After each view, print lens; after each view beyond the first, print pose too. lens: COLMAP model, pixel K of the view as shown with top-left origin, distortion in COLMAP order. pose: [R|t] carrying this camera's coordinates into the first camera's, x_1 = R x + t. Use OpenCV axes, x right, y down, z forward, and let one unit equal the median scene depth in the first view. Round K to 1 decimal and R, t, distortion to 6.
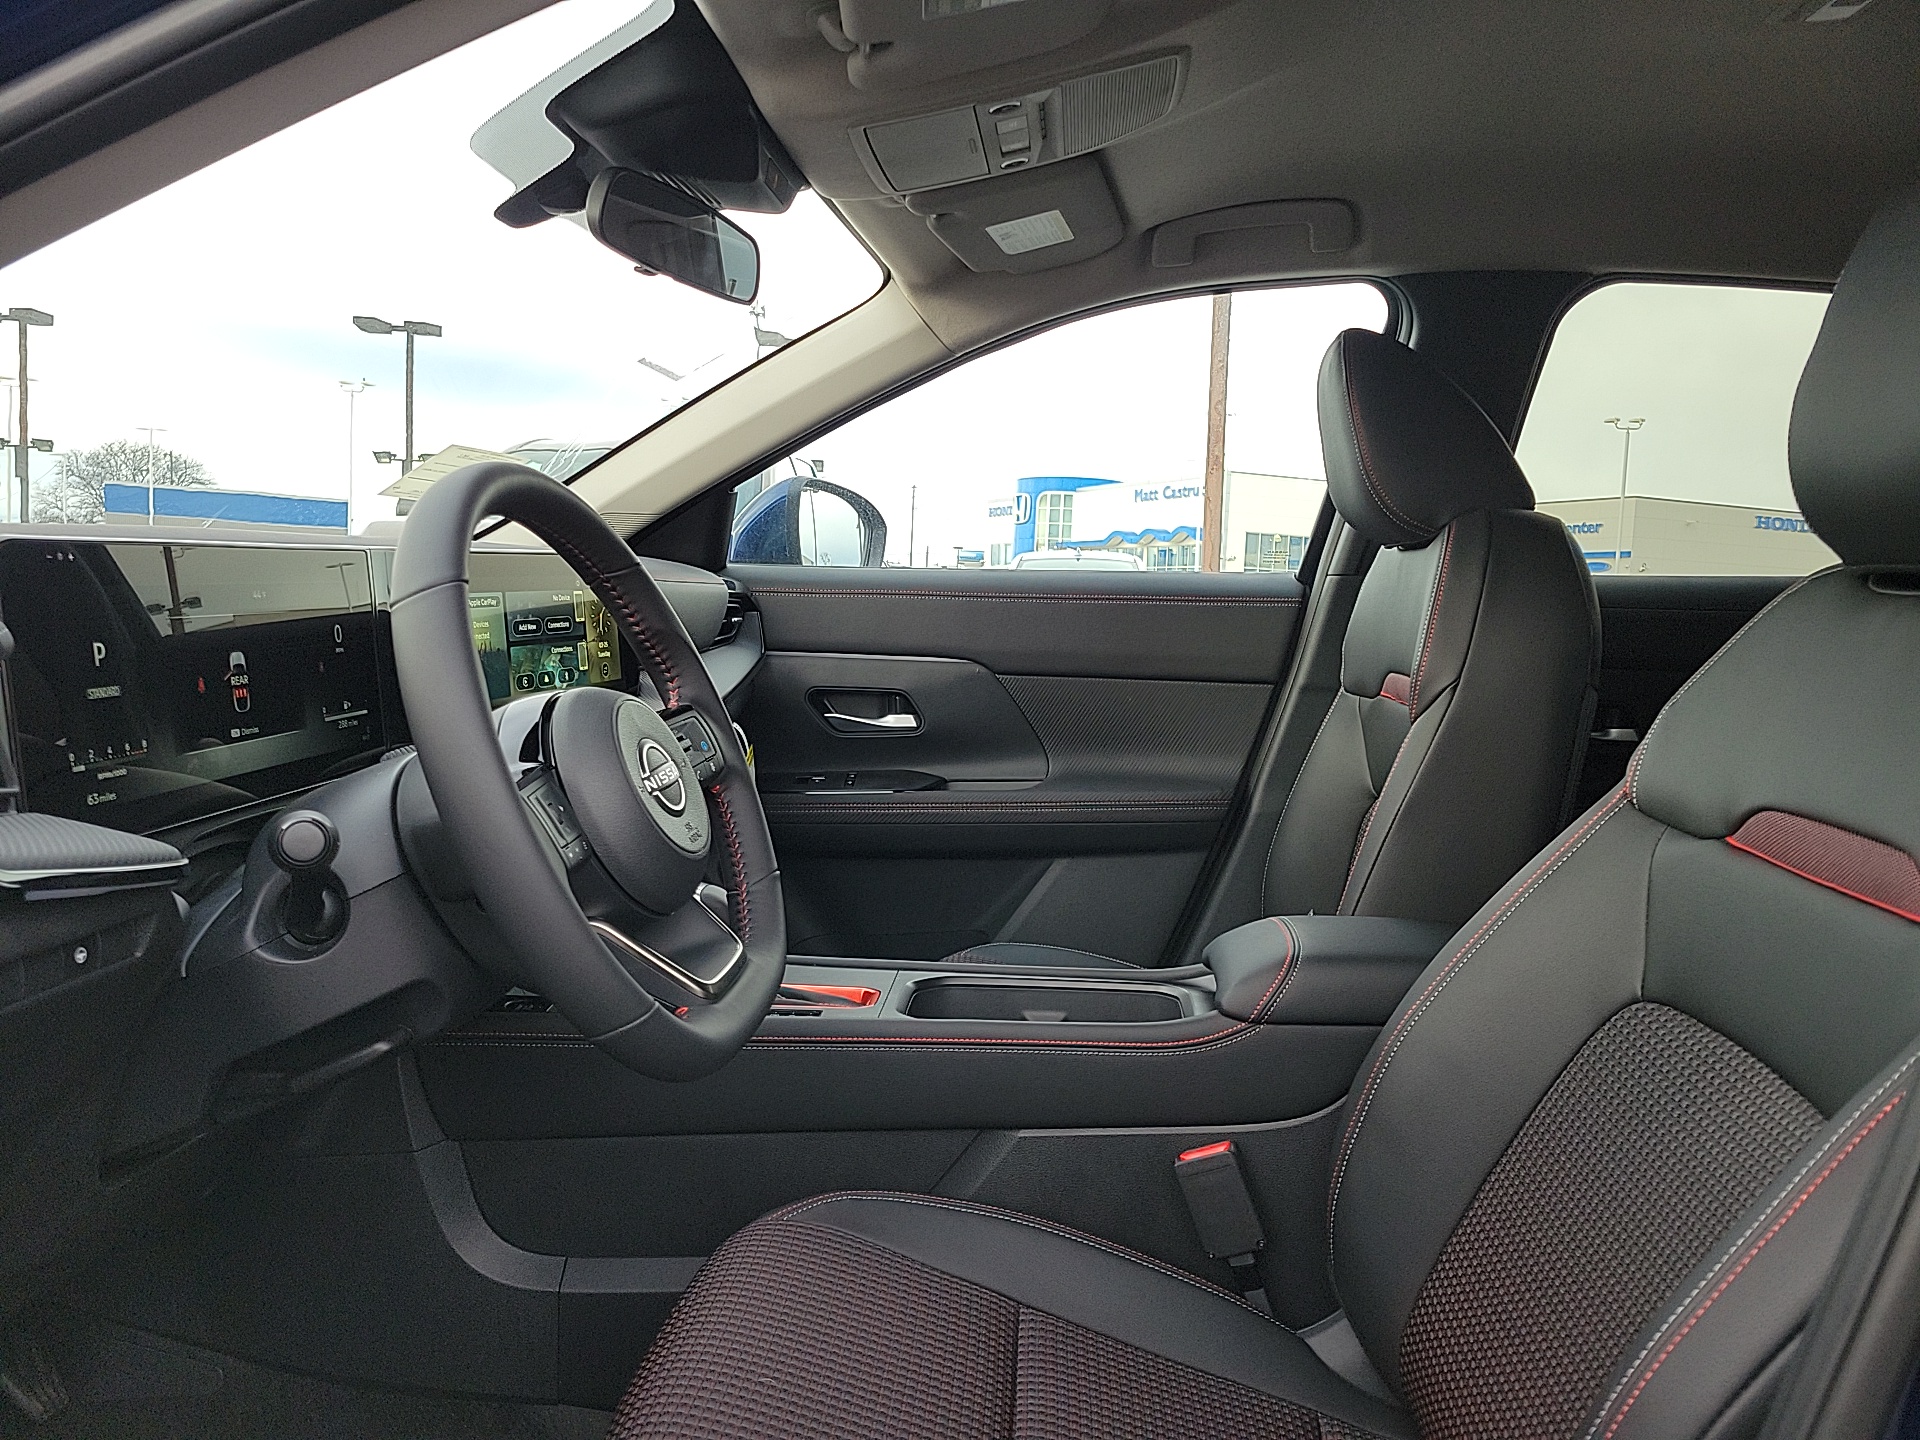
lens RADIAL K [[1445.6, 0, 979.6], [0, 1445.6, 717.4], [0, 0, 1]] dist [0.050946, -0.039725]
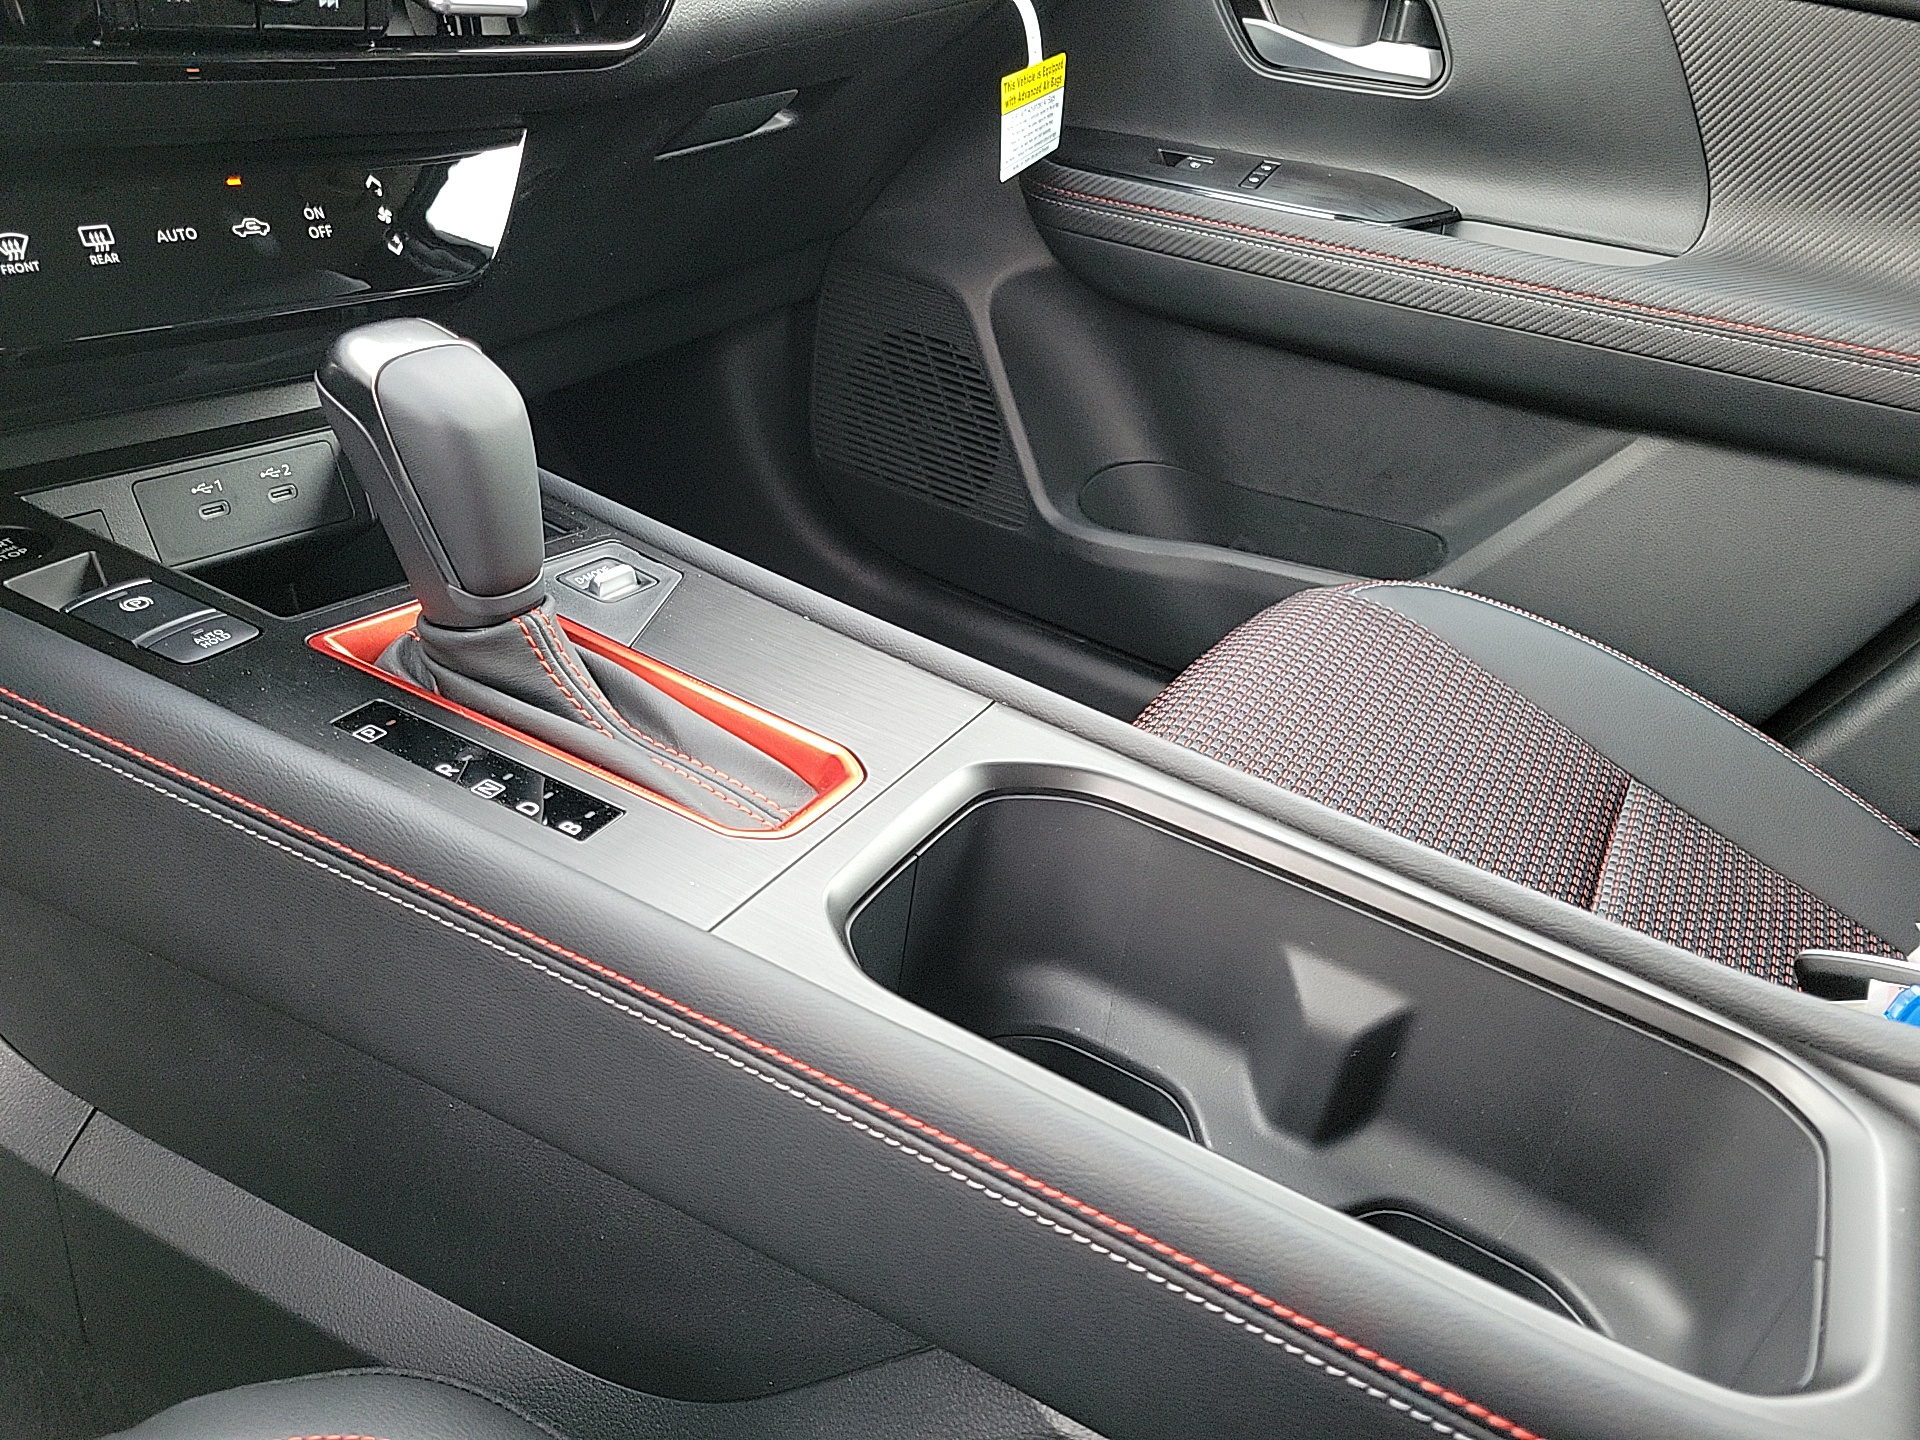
lens RADIAL K [[1445.6, 0, 917.3], [0, 1445.6, 718.1], [0, 0, 1]] dist [0.050946, -0.039725]
pose [[0.885897, 0.315751, -0.339835, 0.051466], [-0.161119, 0.896421, 0.412879, 0.034830], [0.435002, -0.311014, 0.845011, 0.711432]]
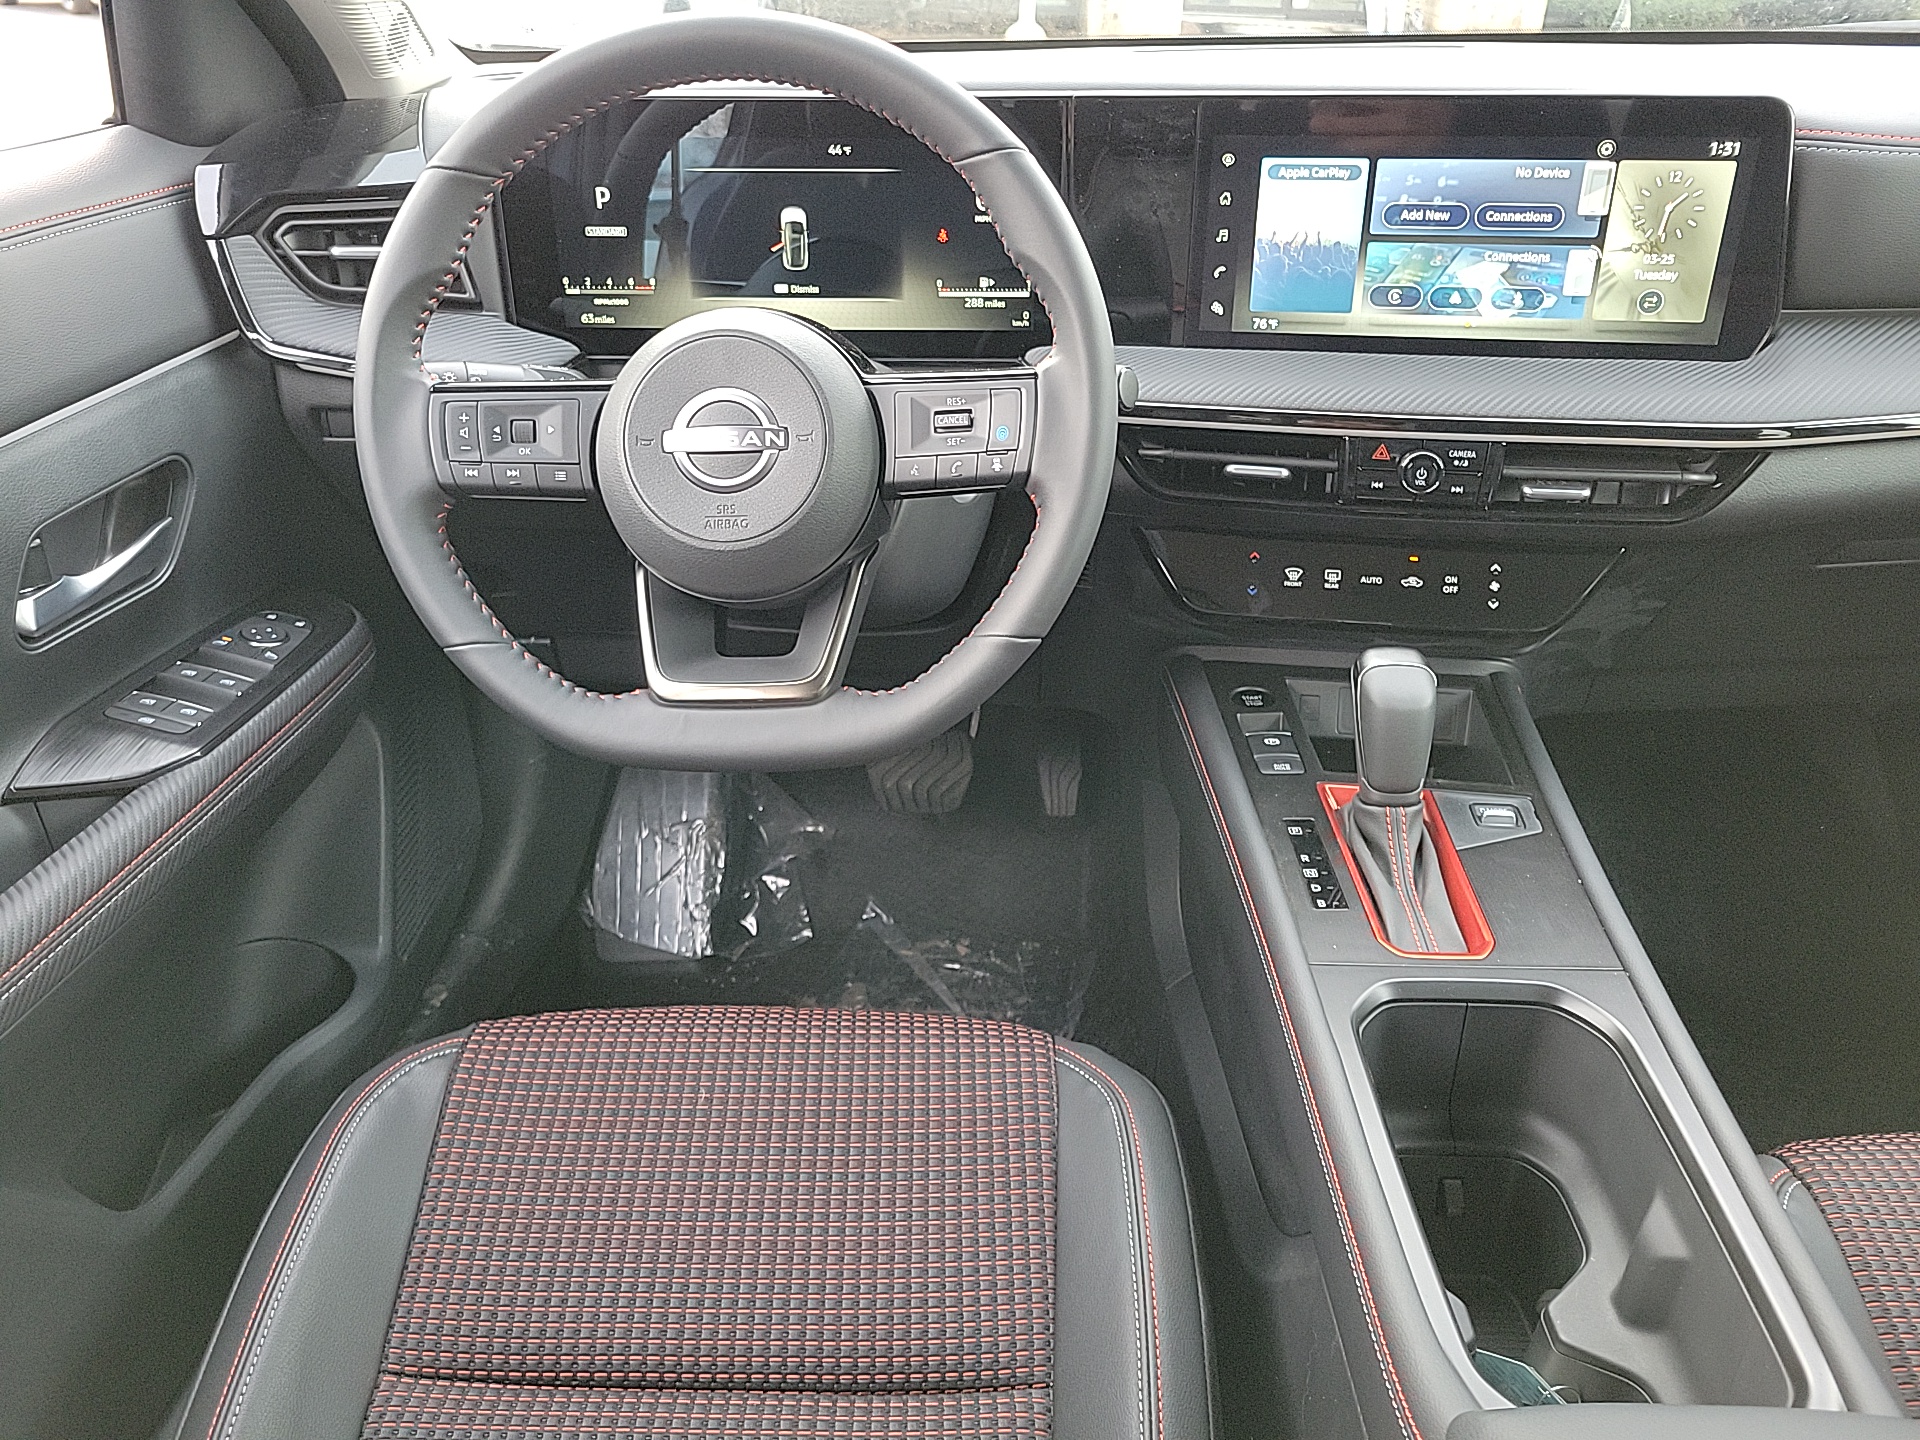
lens RADIAL K [[1445.6, 0, 971.6], [0, 1445.6, 718.2], [0, 0, 1]] dist [0.050946, -0.039725]
pose [[0.030643, 0.451773, -0.891607, 0.393425], [-0.098683, 0.889035, 0.447078, -0.134047], [0.994647, 0.074286, 0.071825, 0.731657]]
